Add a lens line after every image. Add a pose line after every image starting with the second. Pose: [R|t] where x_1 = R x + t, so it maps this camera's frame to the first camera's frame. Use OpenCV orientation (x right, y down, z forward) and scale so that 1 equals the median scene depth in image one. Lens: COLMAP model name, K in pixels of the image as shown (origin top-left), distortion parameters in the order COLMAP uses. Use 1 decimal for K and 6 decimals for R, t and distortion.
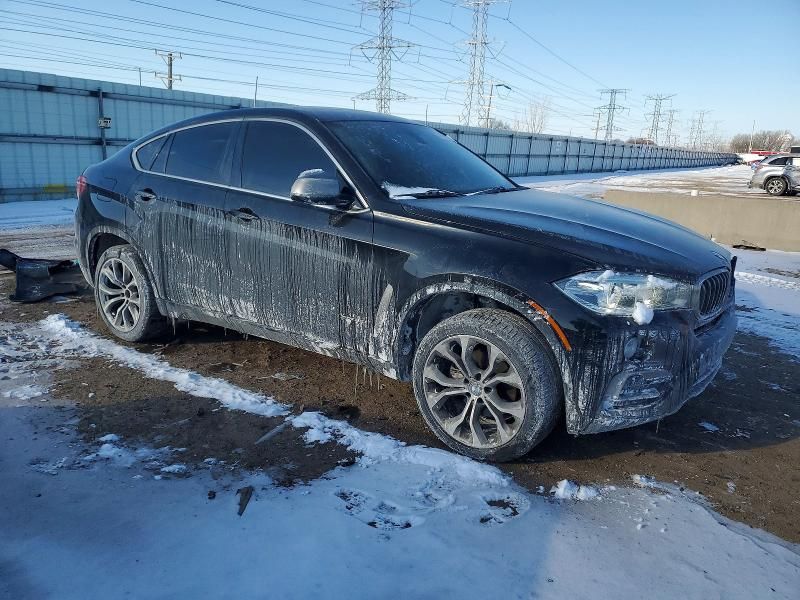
lens RADIAL K [[586.9, 0, 400.0], [0, 586.9, 300.0], [0, 0, 1]] dist [0.000035, -0.000979]
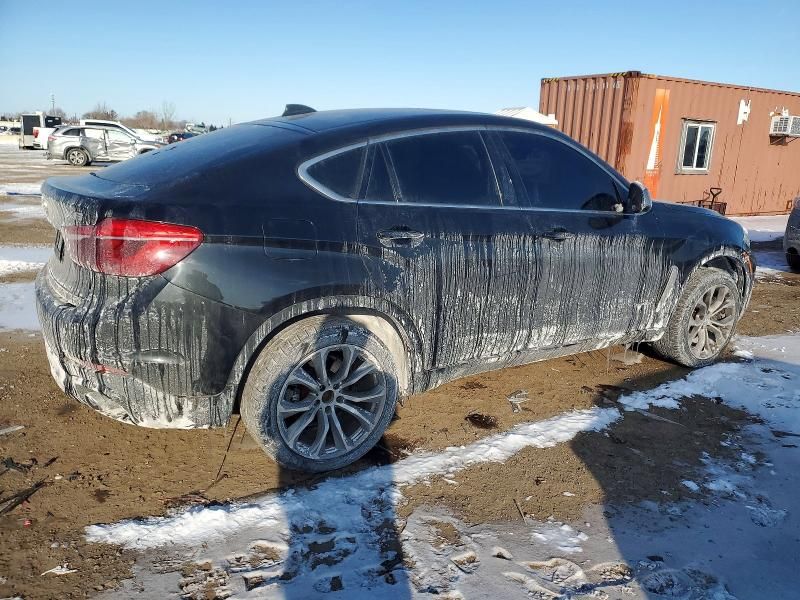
lens RADIAL K [[601.0, 0, 400.0], [0, 601.0, 300.0], [0, 0, 1]] dist [0.006190, 0.002945]
pose [[0.414266, -0.245105, 0.876531, -1.241817], [0.205036, 0.963433, 0.172501, -0.263493], [-0.886760, 0.108259, 0.449373, 0.808635]]
